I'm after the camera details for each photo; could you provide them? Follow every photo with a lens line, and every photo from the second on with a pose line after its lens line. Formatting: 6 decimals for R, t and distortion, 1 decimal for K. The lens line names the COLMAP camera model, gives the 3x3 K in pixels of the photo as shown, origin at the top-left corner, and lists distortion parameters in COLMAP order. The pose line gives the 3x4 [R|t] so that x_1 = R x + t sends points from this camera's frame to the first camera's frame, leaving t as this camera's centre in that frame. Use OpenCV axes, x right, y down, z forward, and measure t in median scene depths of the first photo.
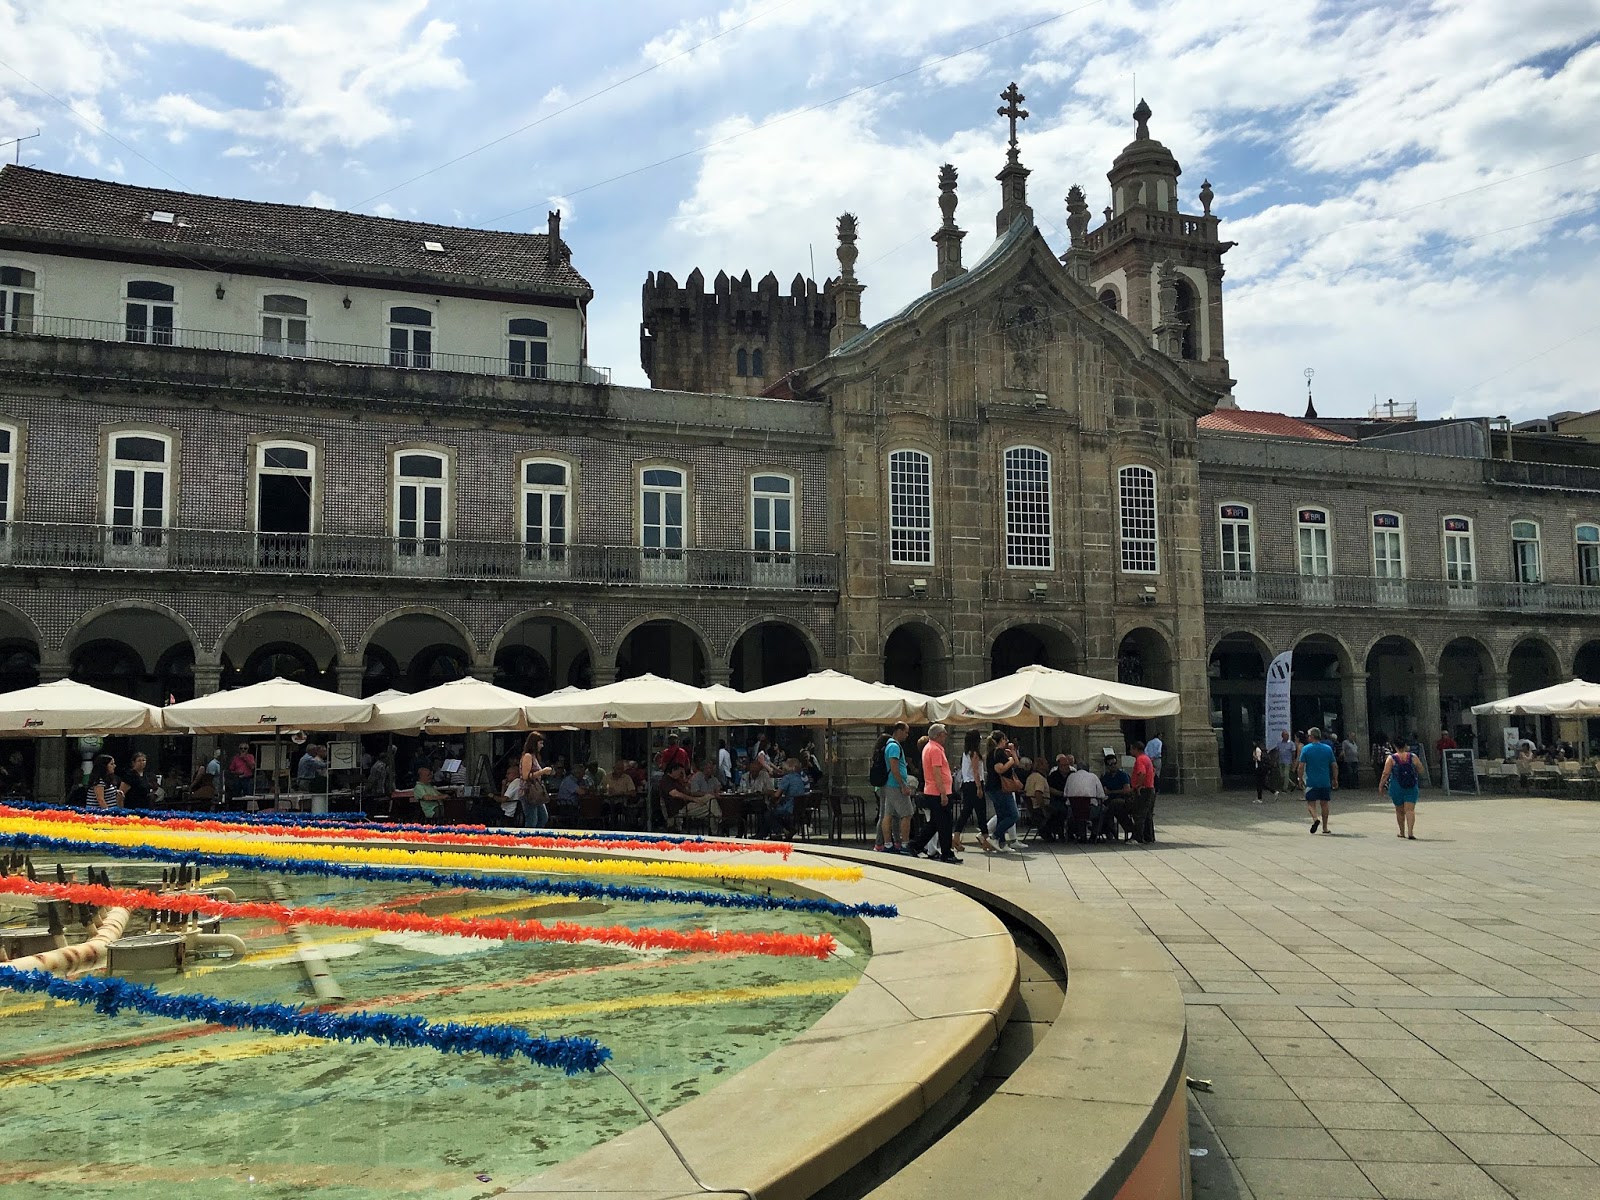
lens RADIAL K [[1349.7, 0, 797.7], [0, 1349.7, 598.6], [0, 0, 1]] dist [0.057238, 0.001340]
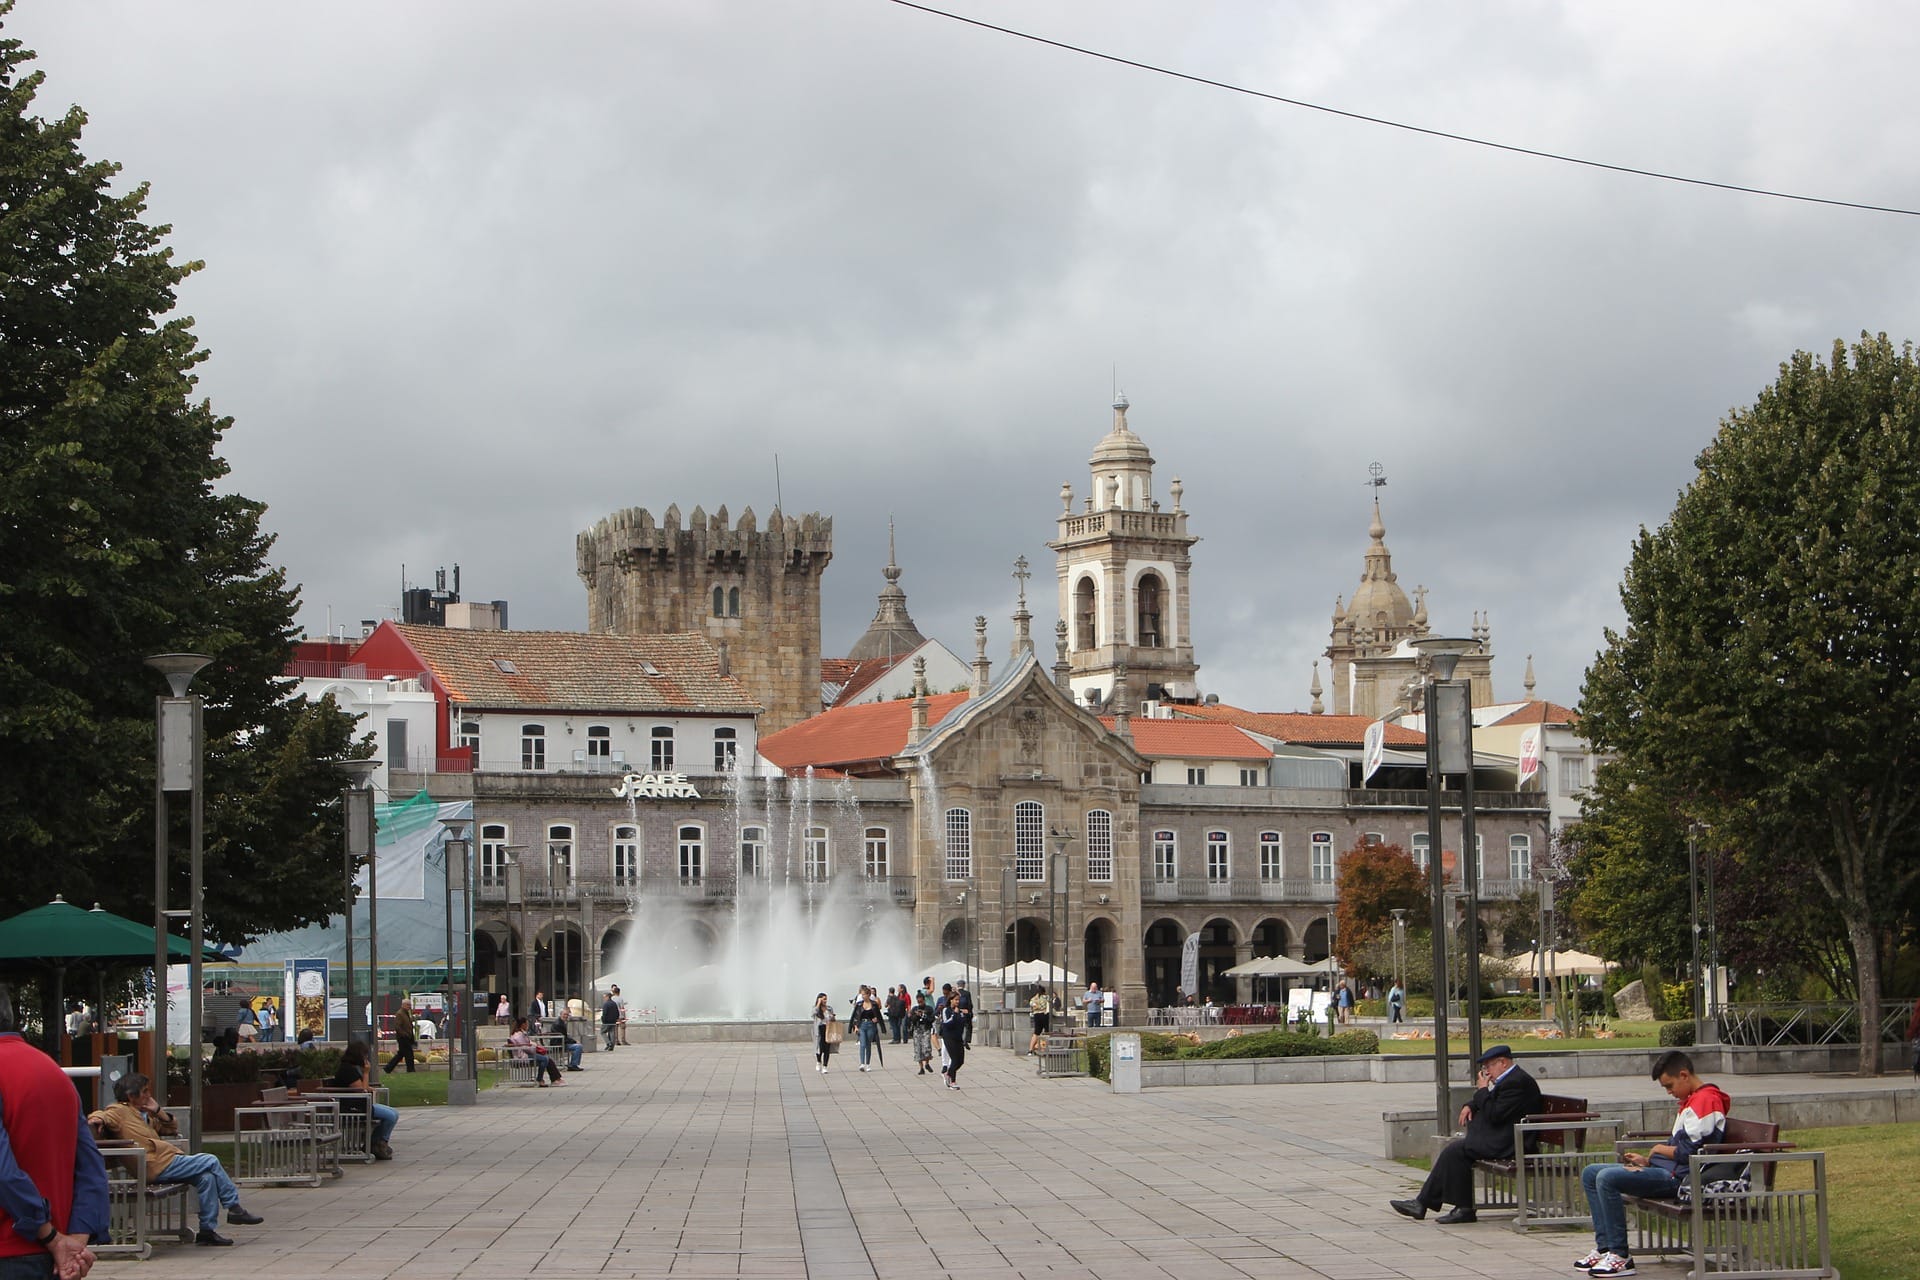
lens RADIAL K [[3784.4, 0, 960.6], [0, 3784.4, 640.8], [0, 0, 1]] dist [0.069085, 0.000000]
pose [[0.982916, 0.014989, 0.183443, -0.676719], [-0.016642, 0.999834, 0.007478, -0.314856], [-0.183301, -0.010403, 0.983002, -3.110213]]
